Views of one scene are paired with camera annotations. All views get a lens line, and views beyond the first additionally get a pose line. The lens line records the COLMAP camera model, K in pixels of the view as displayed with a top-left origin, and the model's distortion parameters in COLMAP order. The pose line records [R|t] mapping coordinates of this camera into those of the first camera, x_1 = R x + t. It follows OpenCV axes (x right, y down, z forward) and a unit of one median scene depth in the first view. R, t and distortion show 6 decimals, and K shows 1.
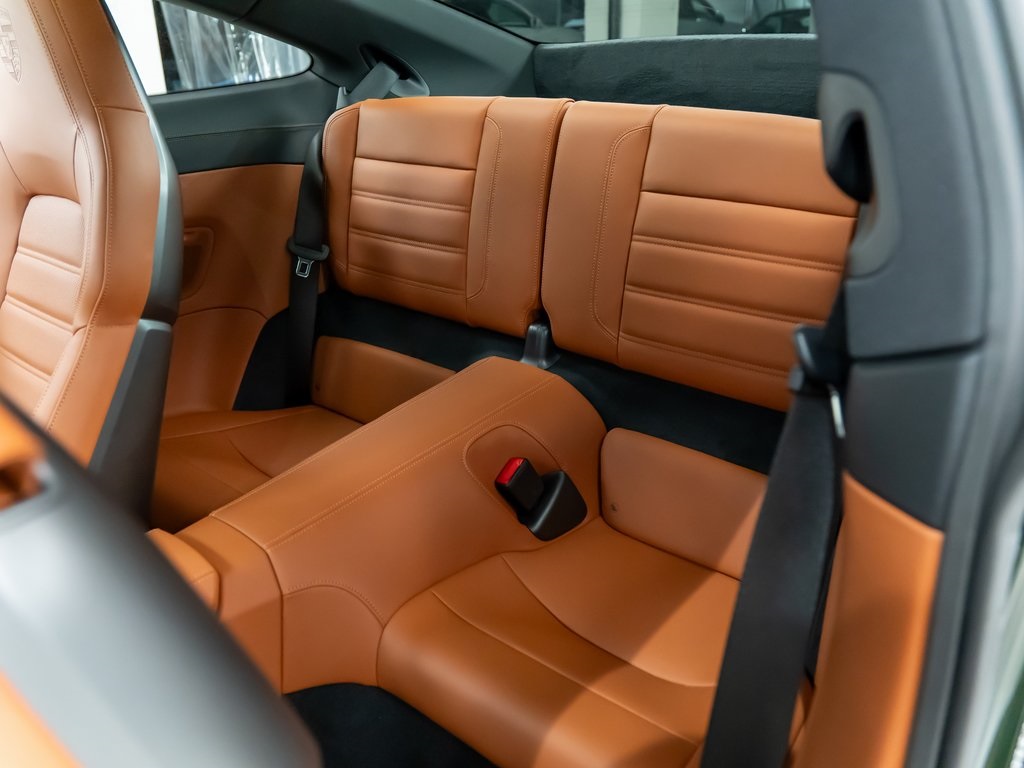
lens RADIAL K [[863.2, 0, 511.6], [0, 863.2, 386.2], [0, 0, 1]] dist [0.012313, -0.016473]
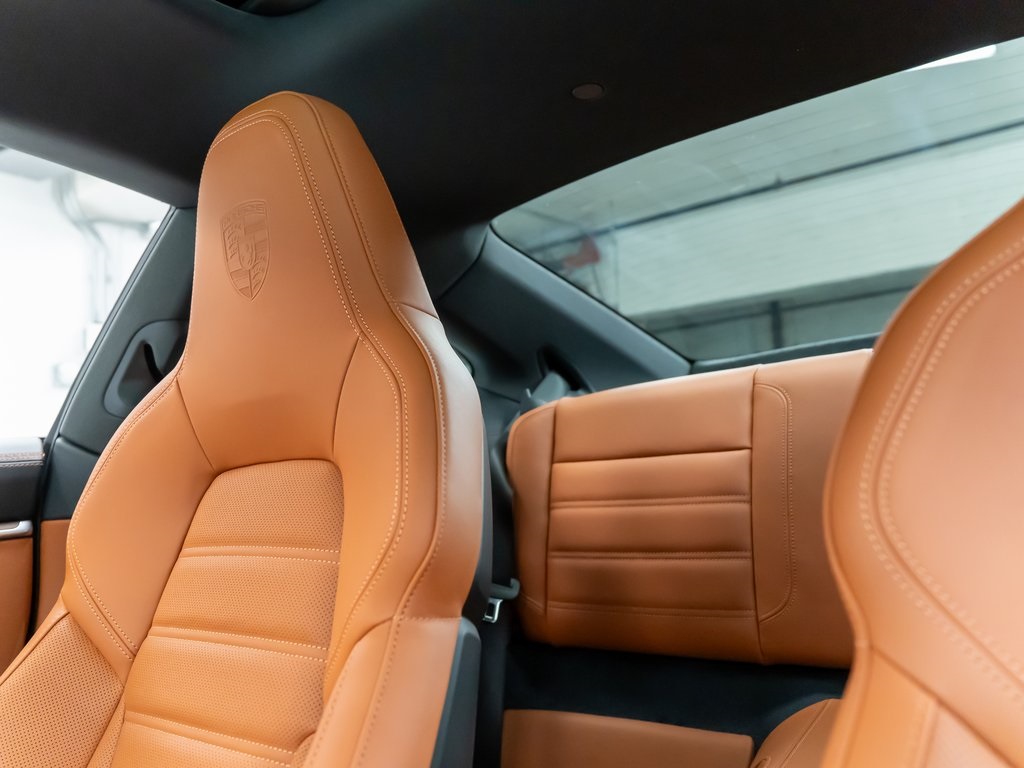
lens RADIAL K [[863.2, 0, 509.9], [0, 863.2, 382.4], [0, 0, 1]] dist [0.012313, -0.016473]
pose [[0.996938, -0.043614, 0.064909, -0.282330], [0.068821, 0.883481, -0.463384, 0.038530], [-0.037135, 0.466432, 0.883777, 0.271454]]
